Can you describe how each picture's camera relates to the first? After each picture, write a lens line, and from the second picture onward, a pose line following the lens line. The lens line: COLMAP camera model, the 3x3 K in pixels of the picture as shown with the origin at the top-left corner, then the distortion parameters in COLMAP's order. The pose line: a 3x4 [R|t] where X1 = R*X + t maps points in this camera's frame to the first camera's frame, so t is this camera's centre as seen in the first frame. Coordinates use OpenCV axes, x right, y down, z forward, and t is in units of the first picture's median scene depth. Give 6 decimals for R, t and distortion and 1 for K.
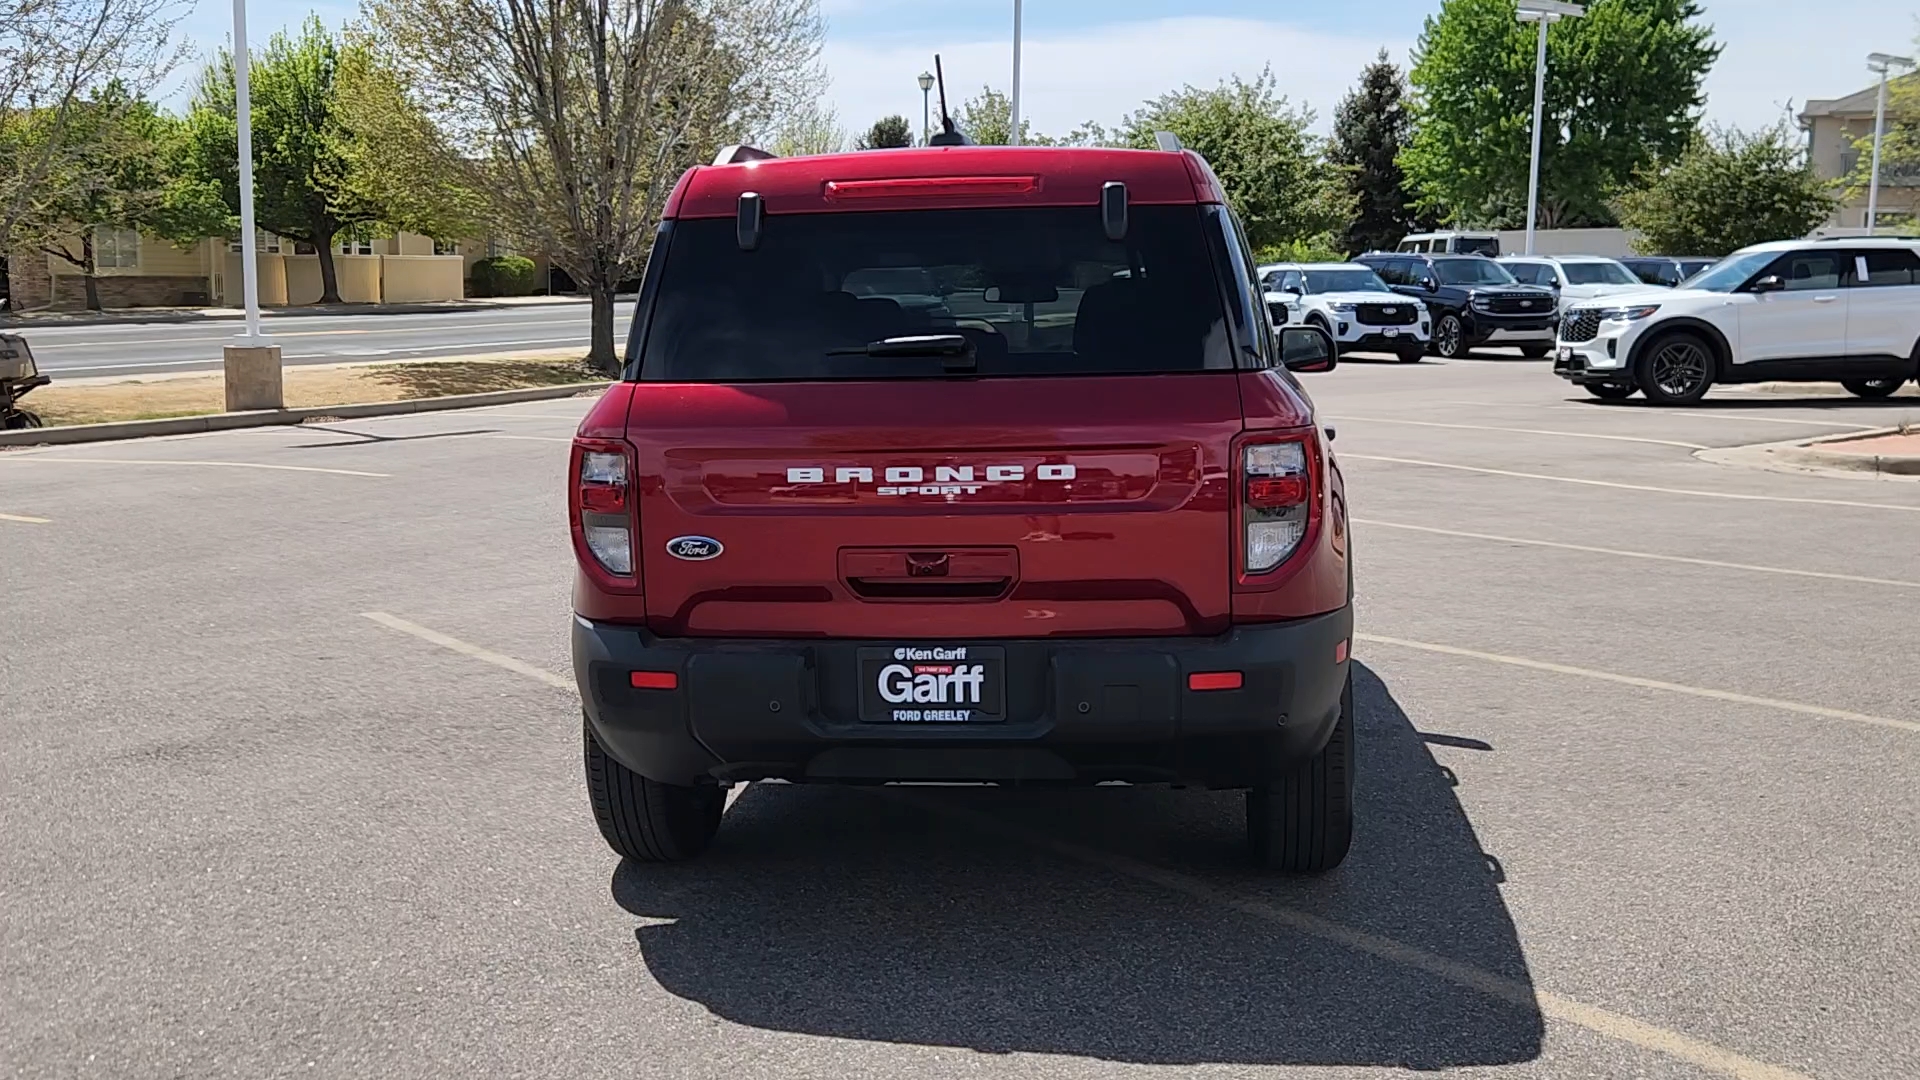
lens RADIAL K [[1939.9, 0, 942.1], [0, 1939.9, 541.3], [0, 0, 1]] dist [0.025354, 0.000000]
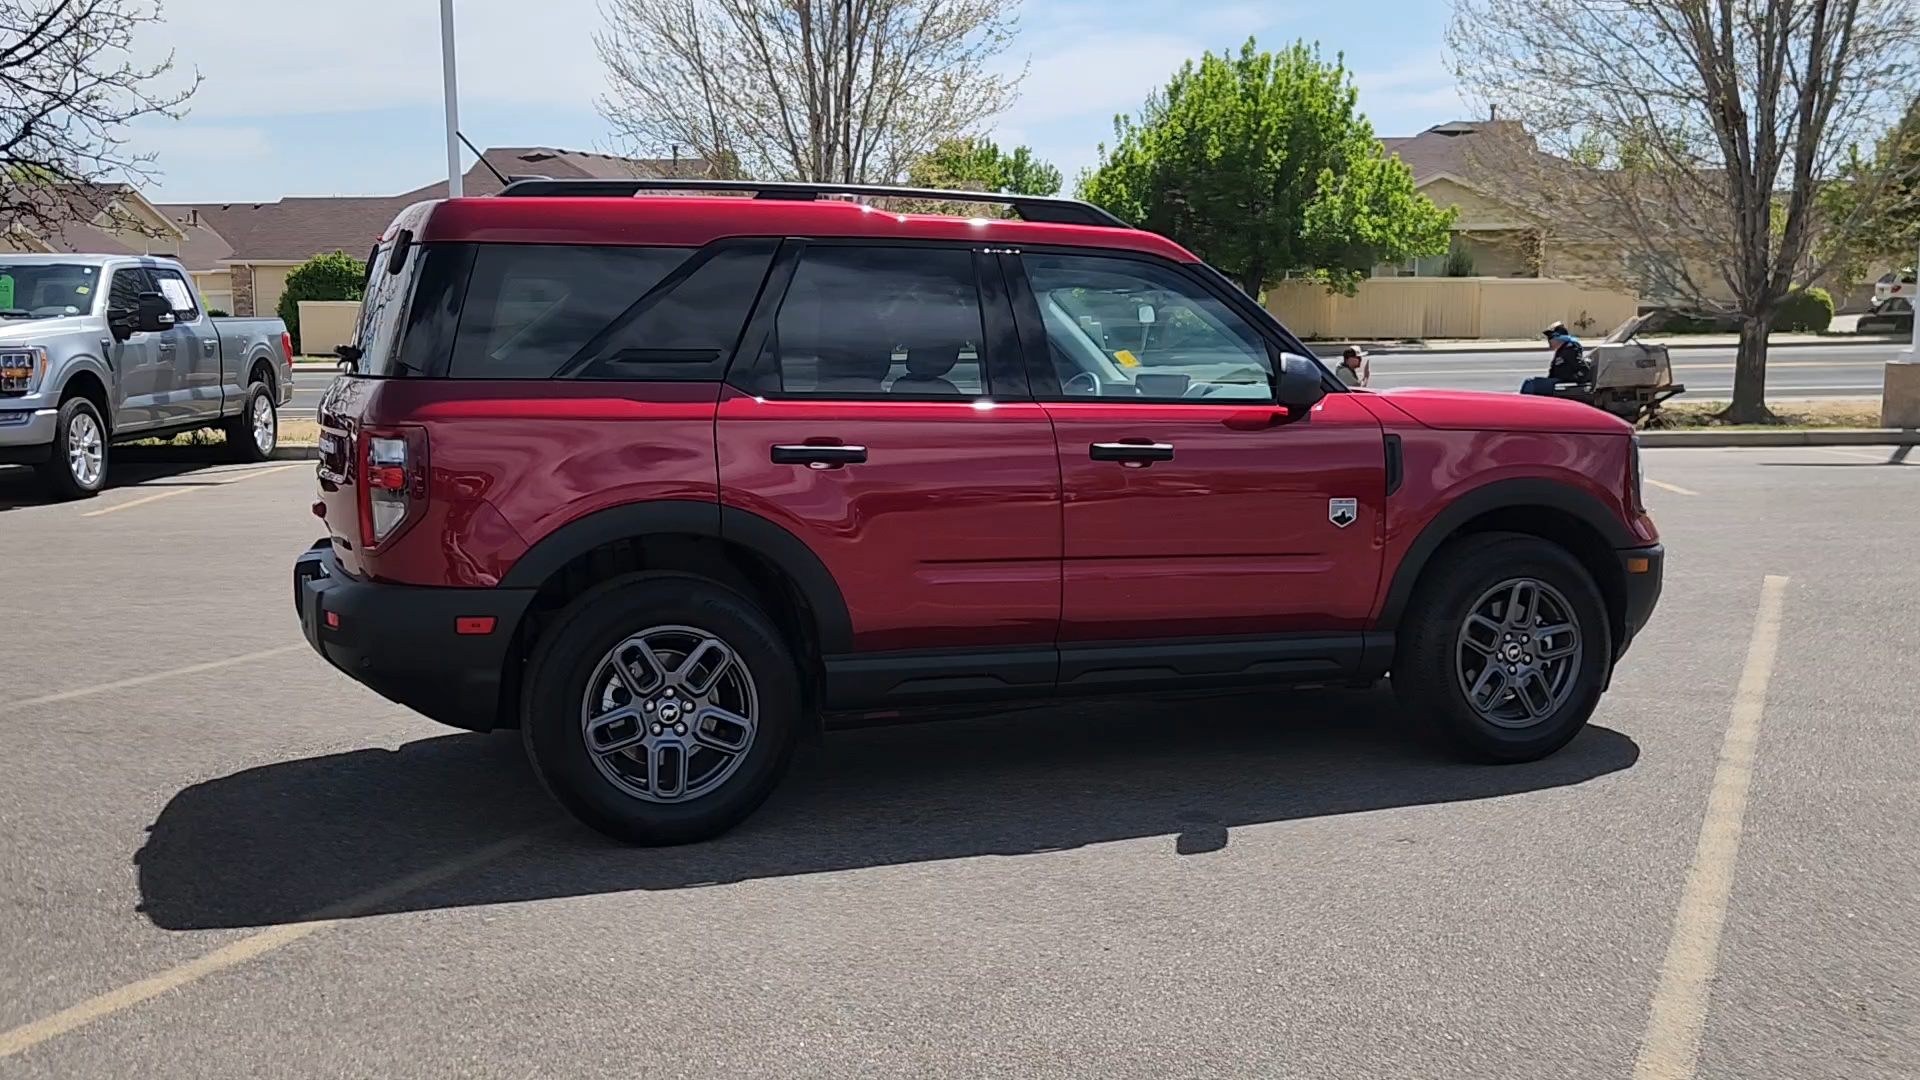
lens RADIAL K [[1939.9, 0, 940.7], [0, 1939.9, 543.9], [0, 0, 1]] dist [0.025354, 0.000000]
pose [[0.468037, 0.110157, -0.876816, 1.409599], [-0.113620, 0.991467, 0.063912, -0.101592], [0.876374, 0.069711, 0.476559, 0.722101]]
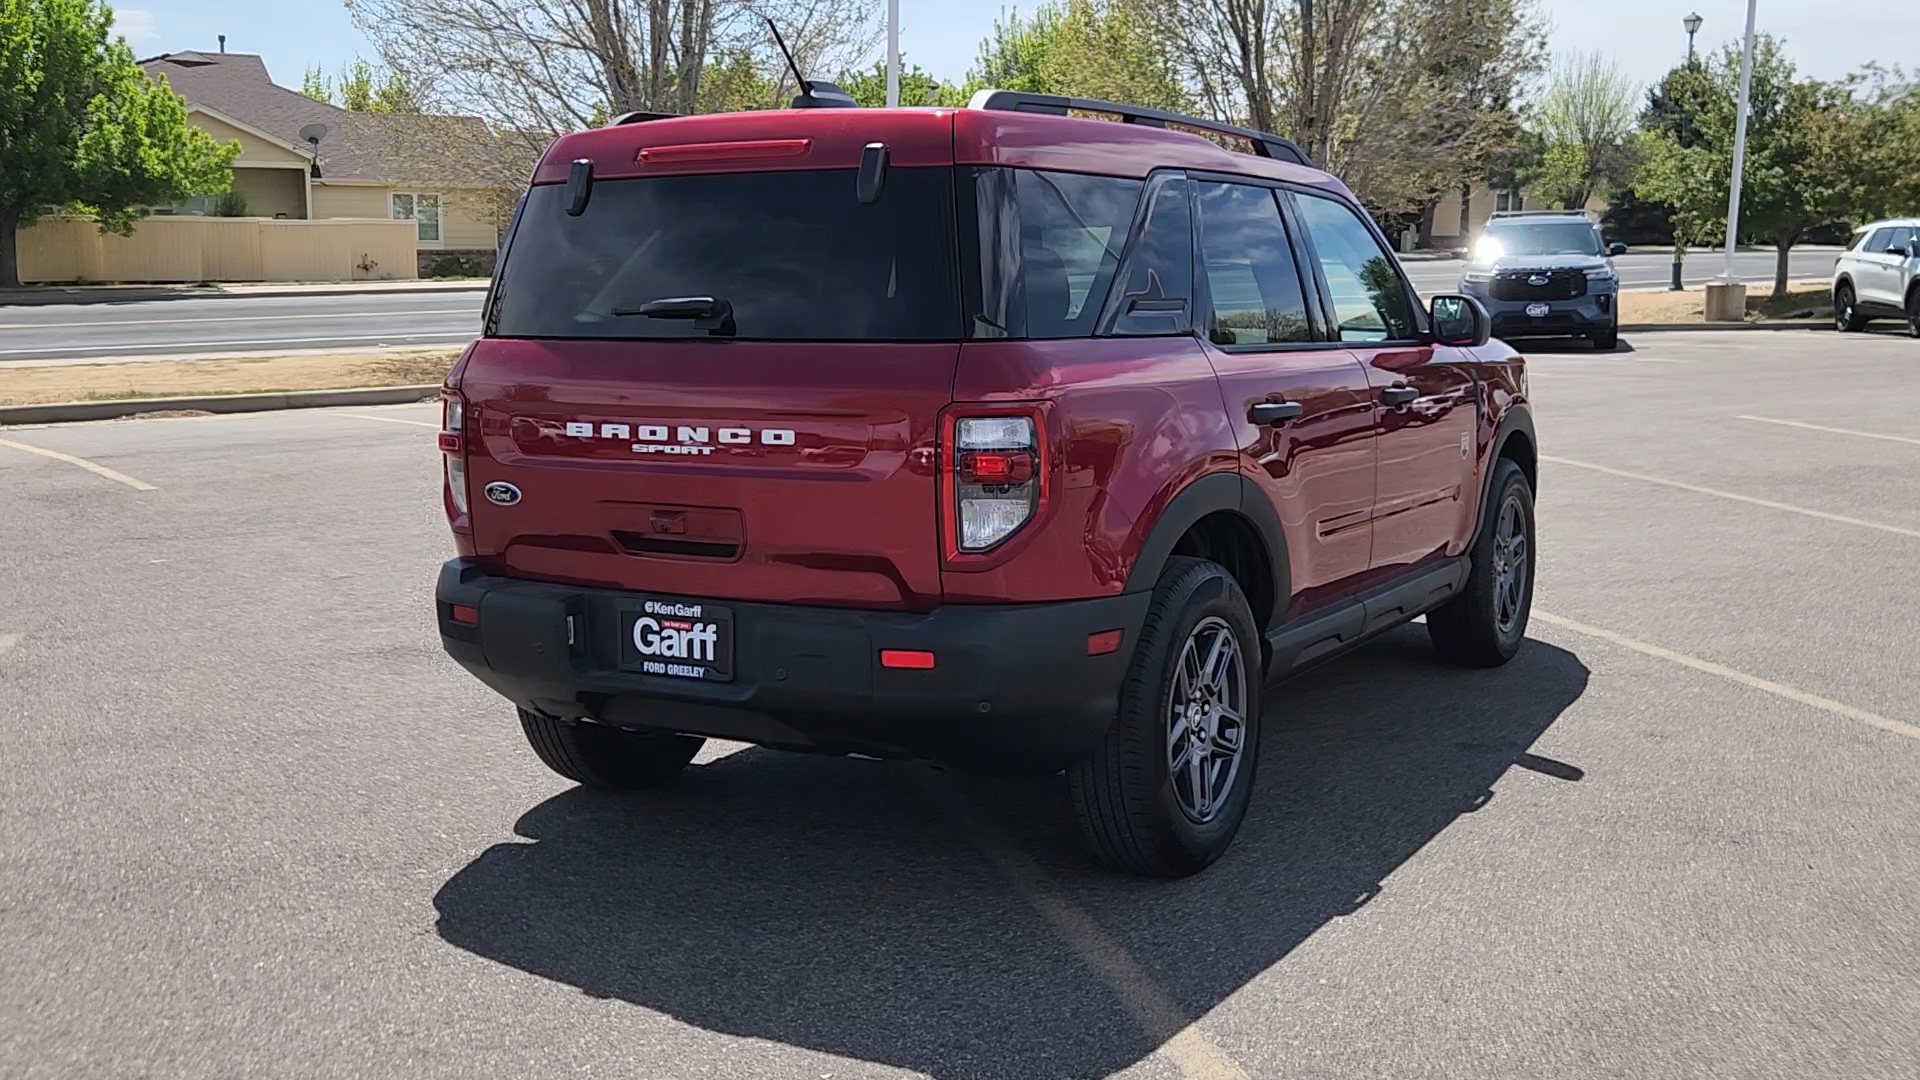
lens RADIAL K [[1939.9, 0, 940.4], [0, 1939.9, 551.3], [0, 0, 1]] dist [0.025354, 0.000000]
pose [[0.919042, 0.066457, -0.388518, 0.517973], [-0.056538, 0.997718, 0.036921, -0.018230], [0.390085, -0.011966, 0.920701, 0.112064]]
